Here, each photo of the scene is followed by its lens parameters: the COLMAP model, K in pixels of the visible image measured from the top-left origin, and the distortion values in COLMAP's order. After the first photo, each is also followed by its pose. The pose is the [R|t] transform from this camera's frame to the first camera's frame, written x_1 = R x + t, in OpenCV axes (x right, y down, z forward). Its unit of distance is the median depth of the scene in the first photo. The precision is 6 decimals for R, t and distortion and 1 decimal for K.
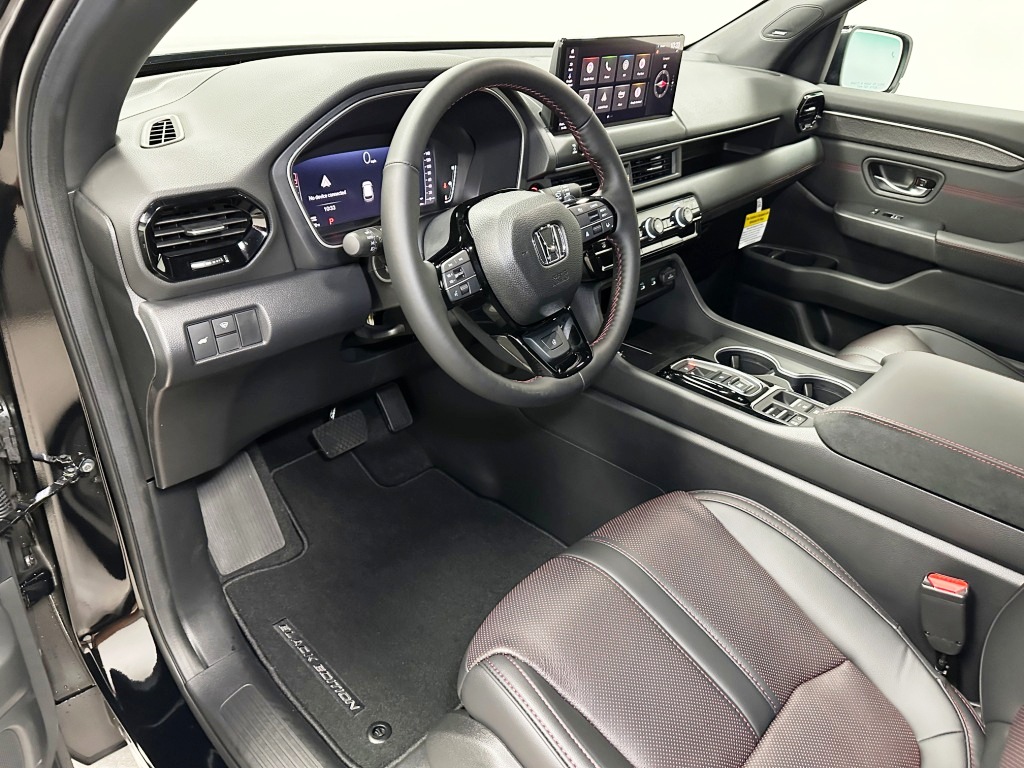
lens RADIAL K [[722.7, 0, 515.6], [0, 722.7, 378.7], [0, 0, 1]] dist [0.102043, -0.155925]
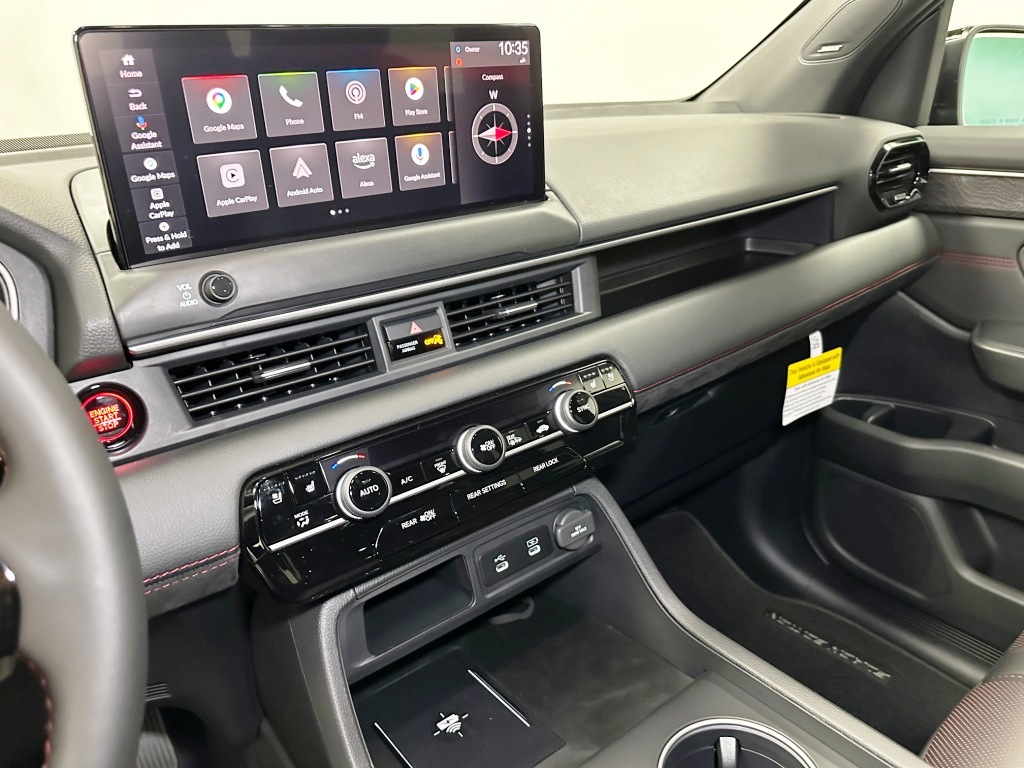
lens RADIAL K [[722.7, 0, 515.6], [0, 722.7, 378.7], [0, 0, 1]] dist [0.102043, -0.155925]
pose [[0.980859, -0.046833, -0.189002, 0.216415], [0.020217, 0.989893, -0.140365, -0.140621], [0.193665, 0.133857, 0.971893, 0.435044]]
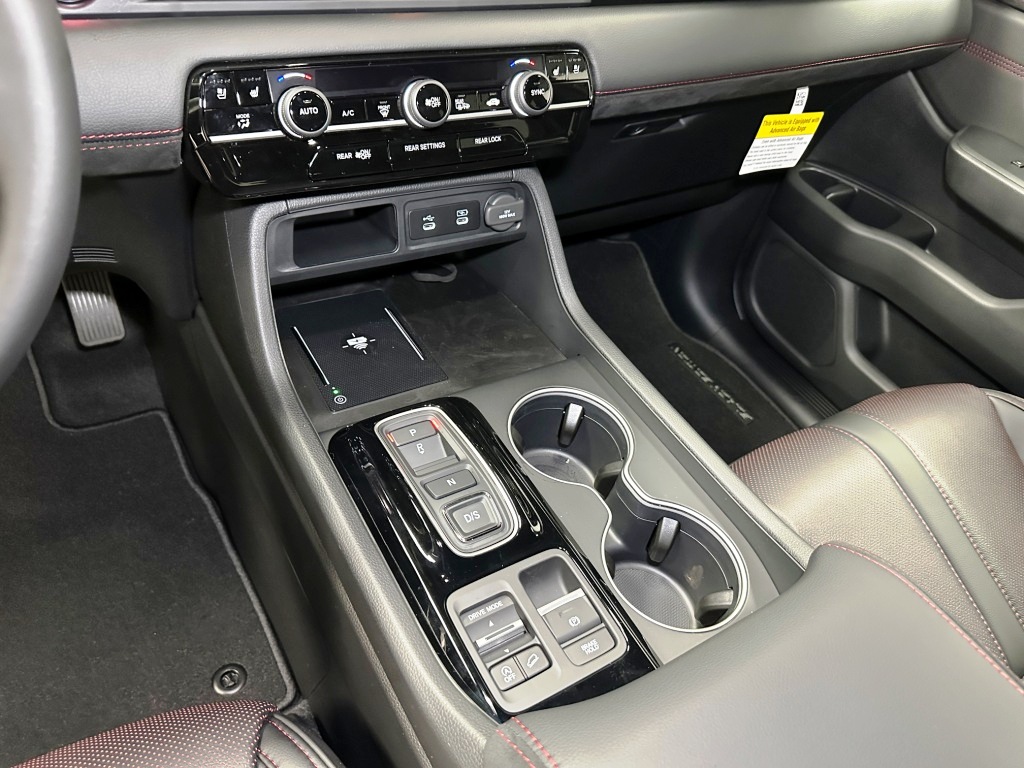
lens RADIAL K [[722.7, 0, 515.6], [0, 722.7, 378.7], [0, 0, 1]] dist [0.102043, -0.155925]
pose [[0.956223, 0.269045, -0.115116, 0.249239], [-0.235533, 0.941031, 0.242870, -0.128154], [0.173671, -0.205124, 0.963204, 0.408968]]
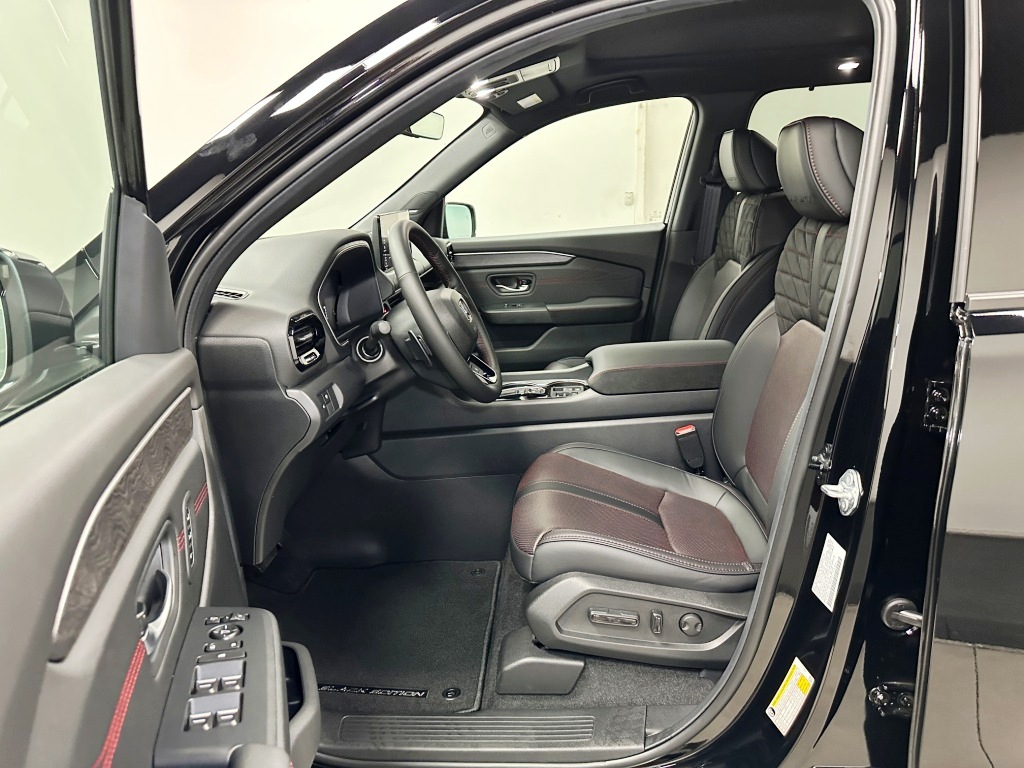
lens RADIAL K [[722.7, 0, 515.6], [0, 722.7, 378.7], [0, 0, 1]] dist [0.102043, -0.155925]
pose [[0.759697, -0.257546, 0.597102, -0.484280], [0.400275, 0.908862, -0.117256, 0.110506], [-0.512485, 0.328084, 0.793549, -0.199423]]
